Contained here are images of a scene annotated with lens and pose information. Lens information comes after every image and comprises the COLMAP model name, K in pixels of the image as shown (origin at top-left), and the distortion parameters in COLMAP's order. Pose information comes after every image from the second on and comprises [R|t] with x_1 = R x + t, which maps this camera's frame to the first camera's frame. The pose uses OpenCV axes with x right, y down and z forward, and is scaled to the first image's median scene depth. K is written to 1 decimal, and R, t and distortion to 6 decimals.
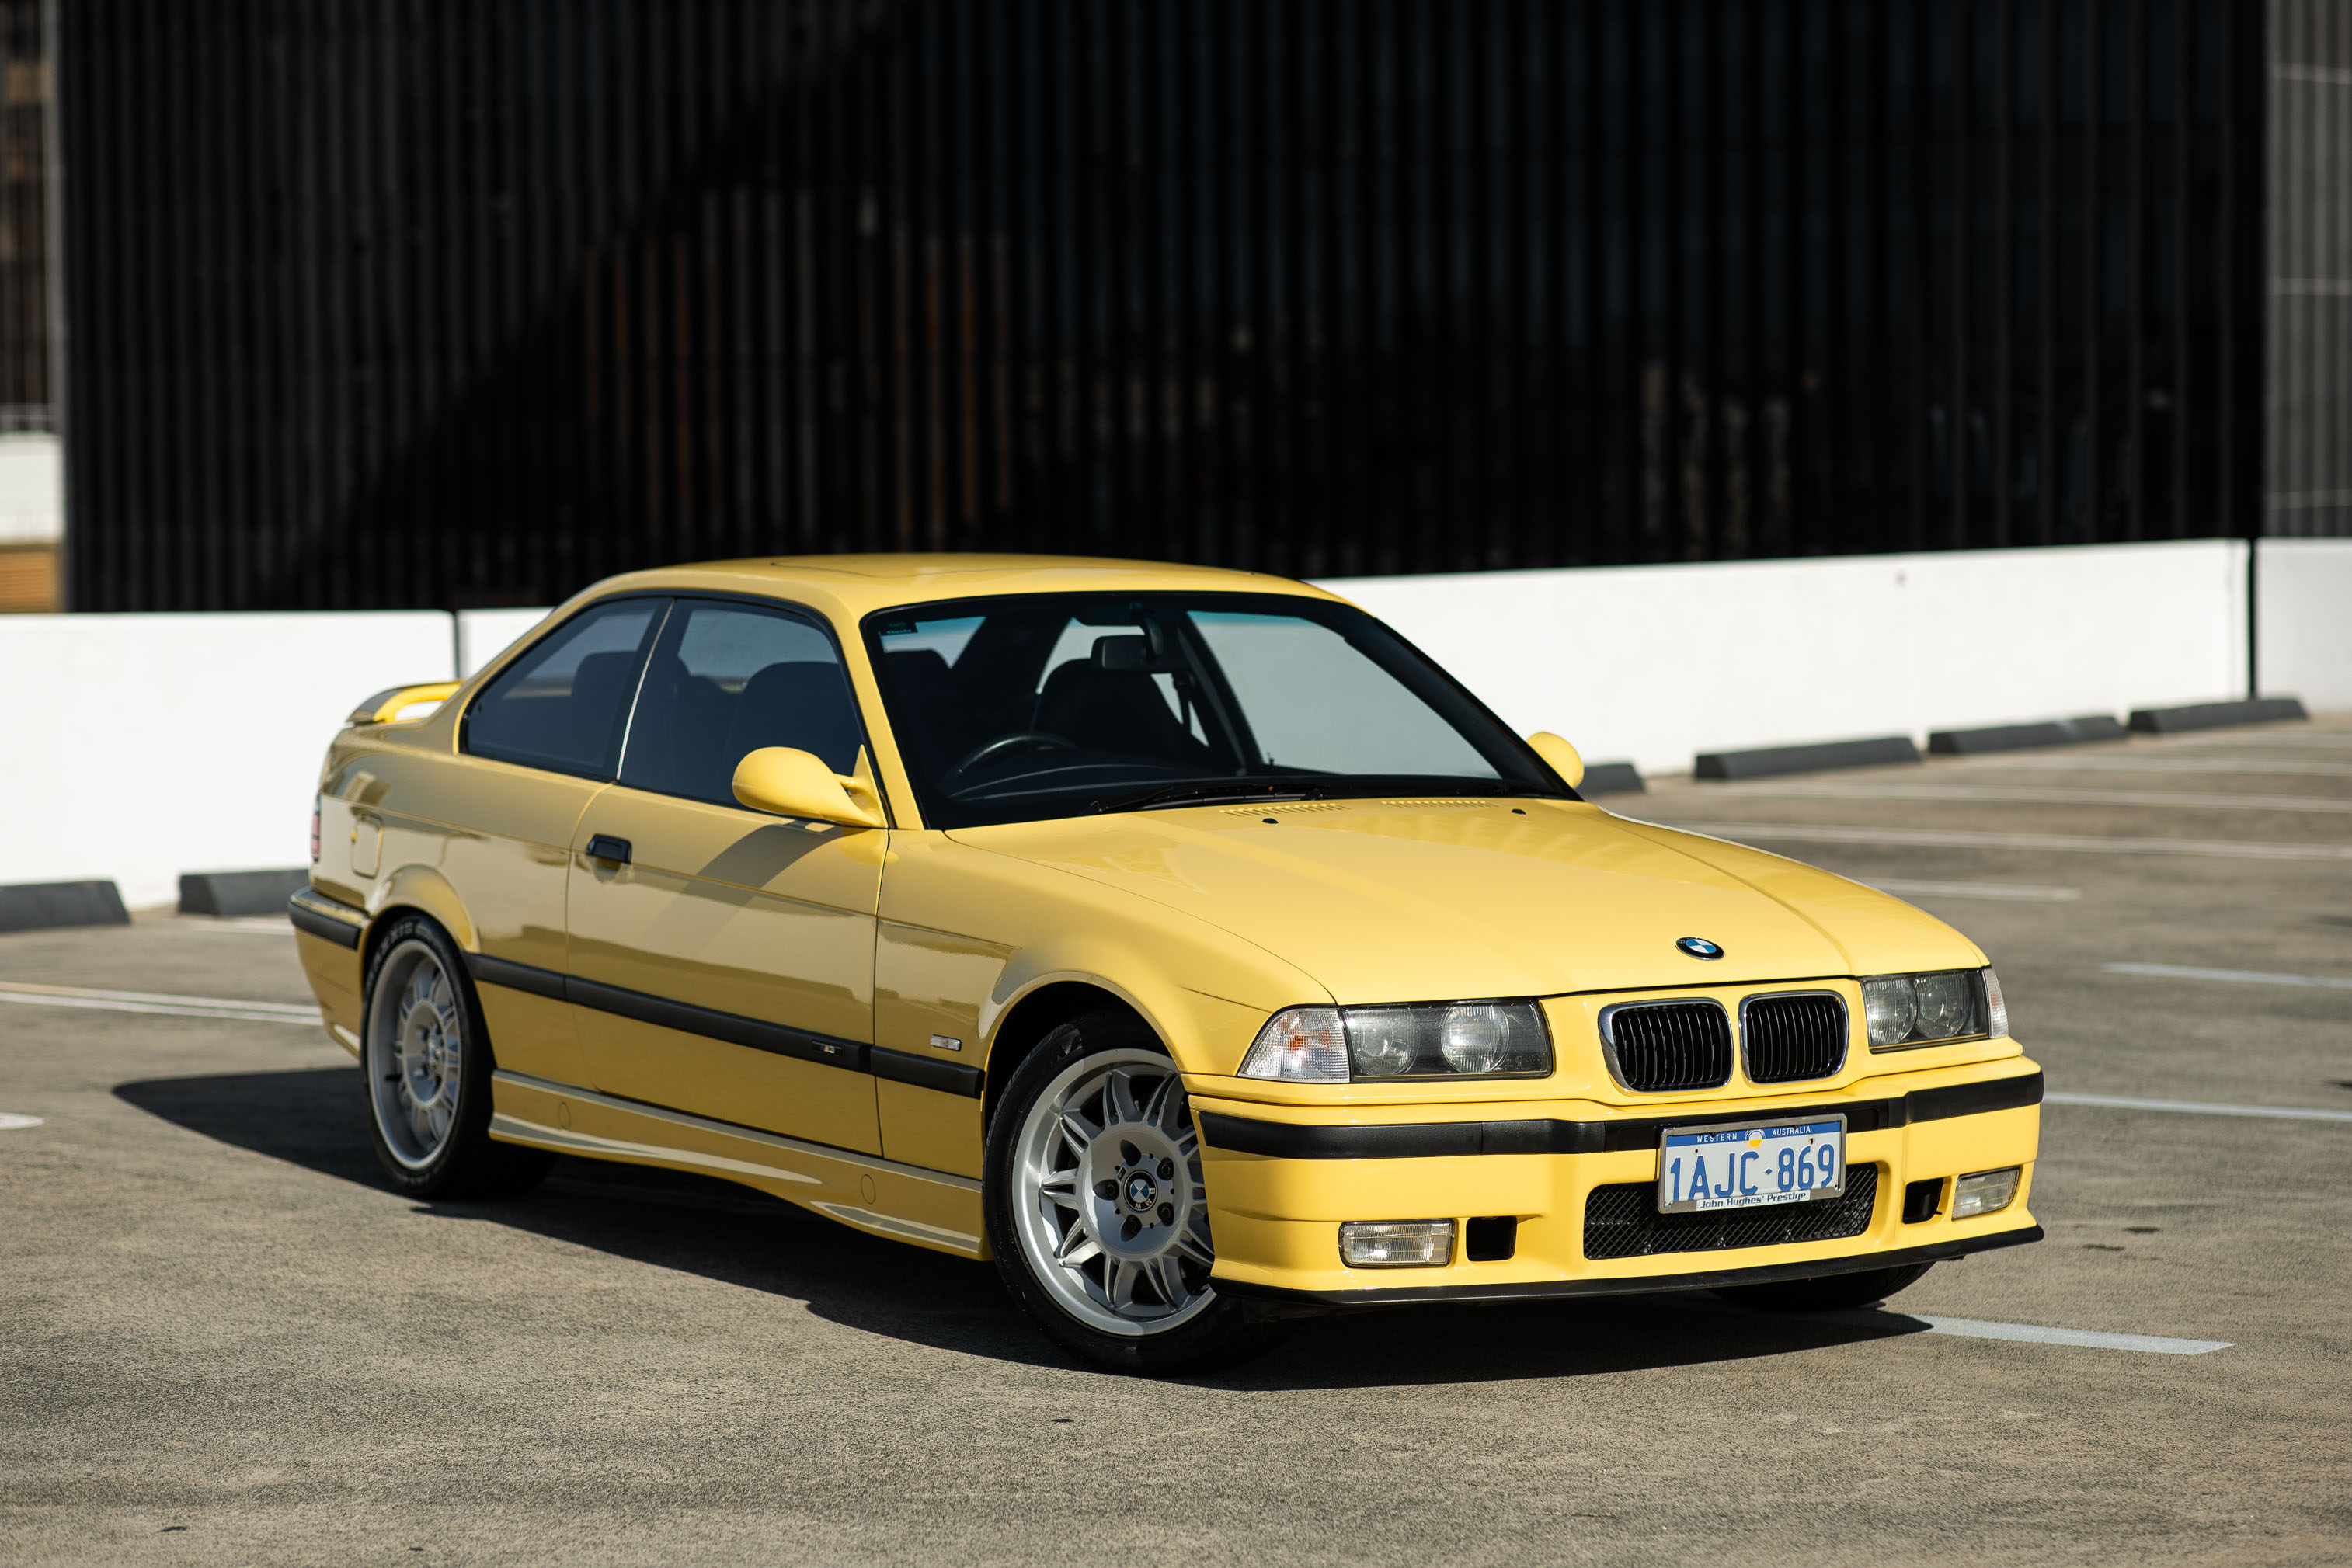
lens RADIAL K [[5656.5, 0, 1176.0], [0, 5656.5, 784.0], [0, 0, 1]] dist [0.136007, 0.089004]
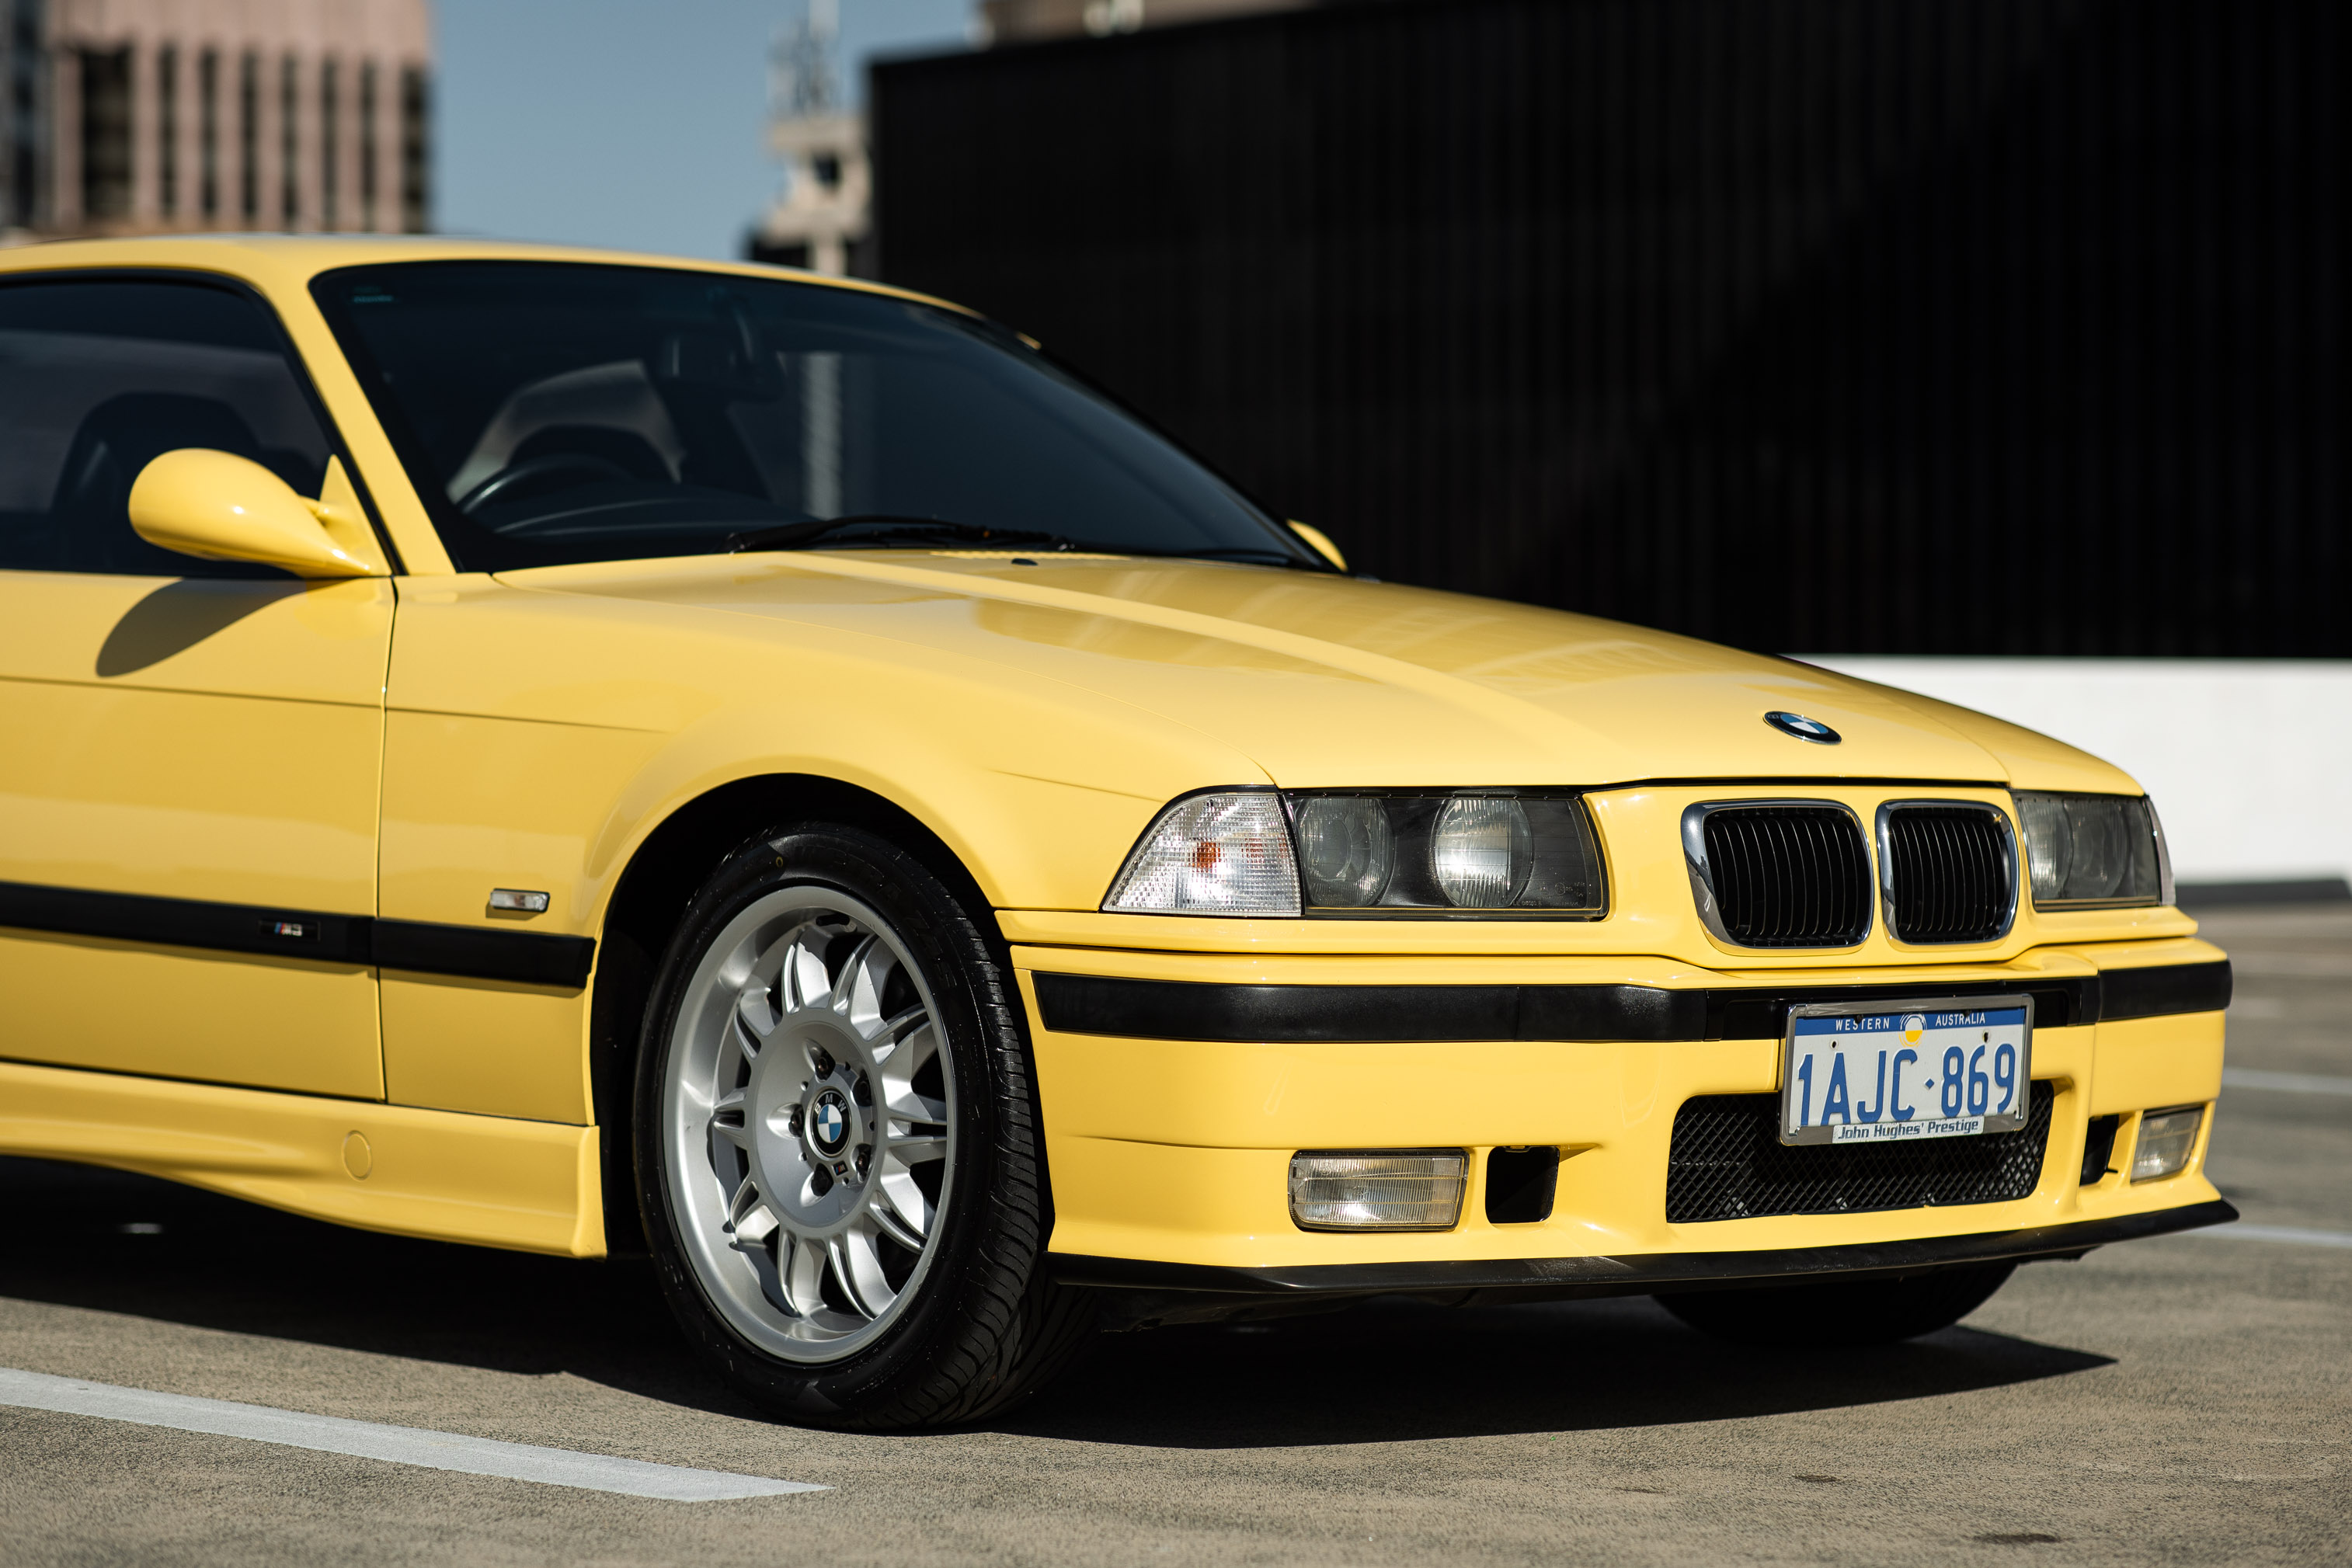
lens RADIAL K [[5656.5, 0, 1176.0], [0, 5656.5, 784.0], [0, 0, 1]] dist [0.136007, 0.089004]
pose [[0.982138, 0.014060, 0.187638, -0.091063], [-0.005816, 0.998996, -0.044417, 0.063693], [-0.188075, 0.042532, 0.981233, 0.411894]]
